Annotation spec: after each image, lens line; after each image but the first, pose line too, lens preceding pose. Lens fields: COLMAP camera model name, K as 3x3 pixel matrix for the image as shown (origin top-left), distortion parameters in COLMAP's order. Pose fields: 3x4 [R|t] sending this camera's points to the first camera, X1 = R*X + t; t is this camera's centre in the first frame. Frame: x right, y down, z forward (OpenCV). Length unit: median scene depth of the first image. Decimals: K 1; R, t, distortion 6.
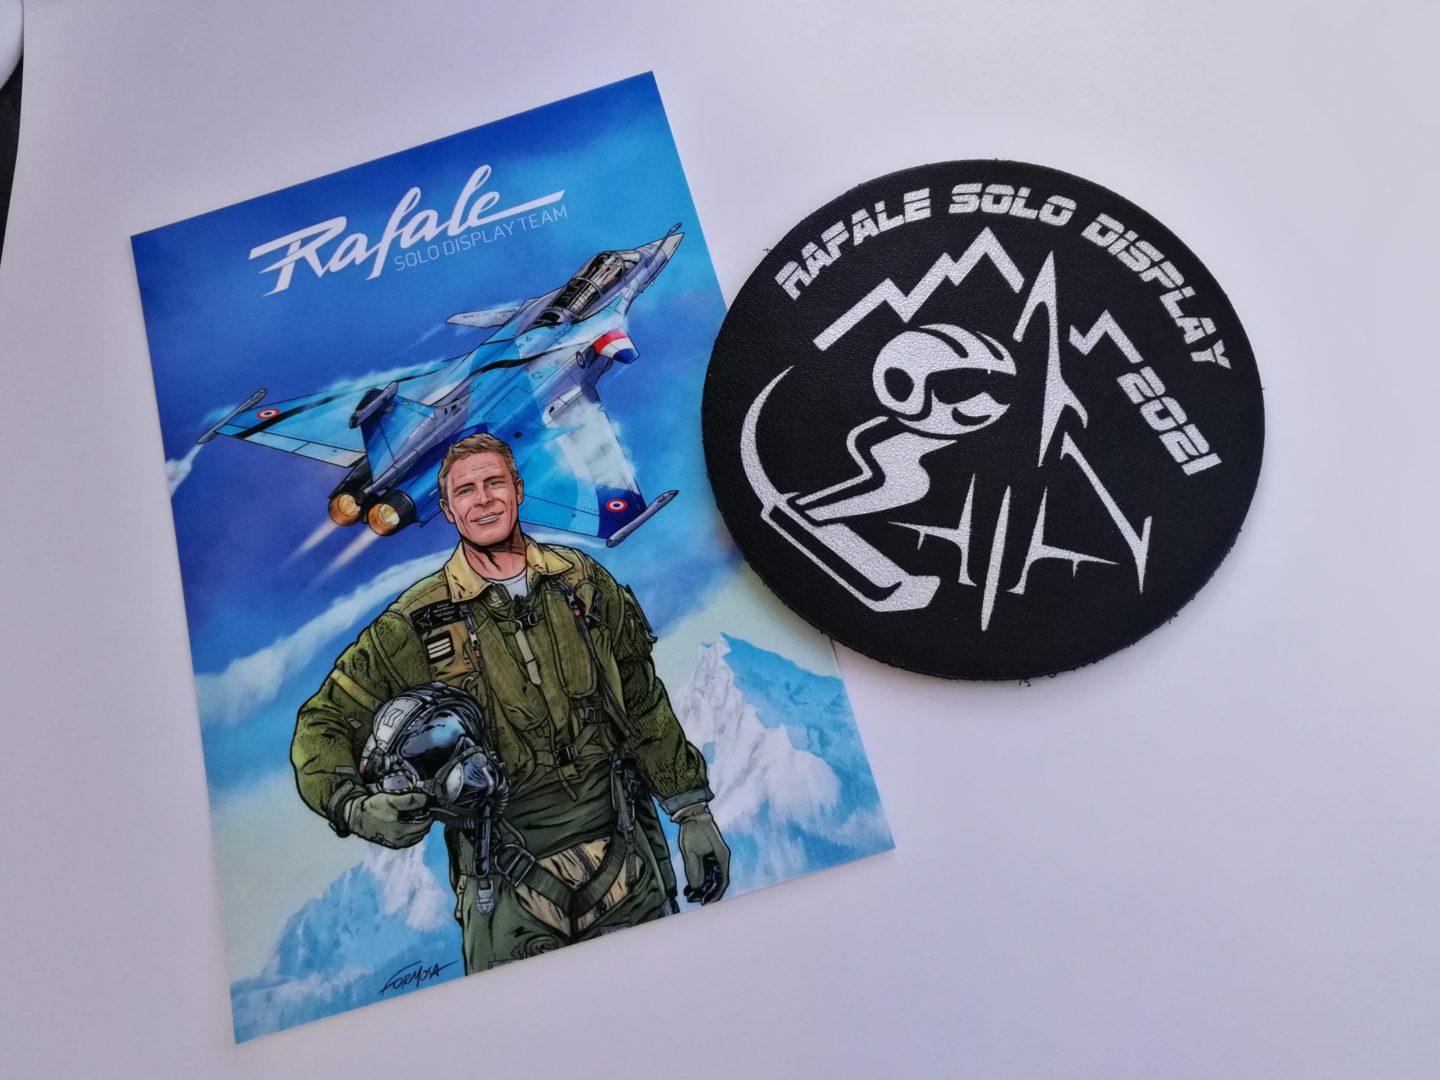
lens RADIAL K [[1172.7, 0, 720.0], [0, 1172.7, 540.0], [0, 0, 1]] dist [-0.007287, -0.009679]
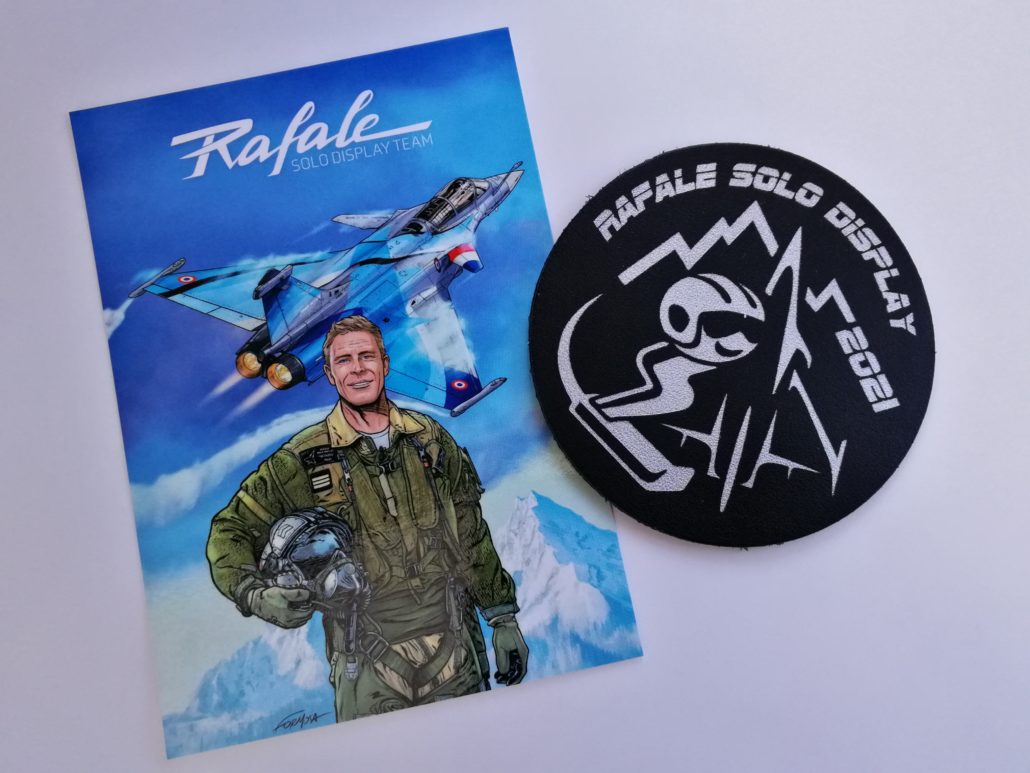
lens RADIAL K [[838.8, 0, 515.0], [0, 838.8, 386.5], [0, 0, 1]] dist [-0.007287, -0.009679]
pose [[0.991345, 0.079650, 0.104364, -0.128226], [-0.097529, 0.978950, 0.179288, -0.210207], [-0.087887, -0.187915, 0.978245, 0.057702]]
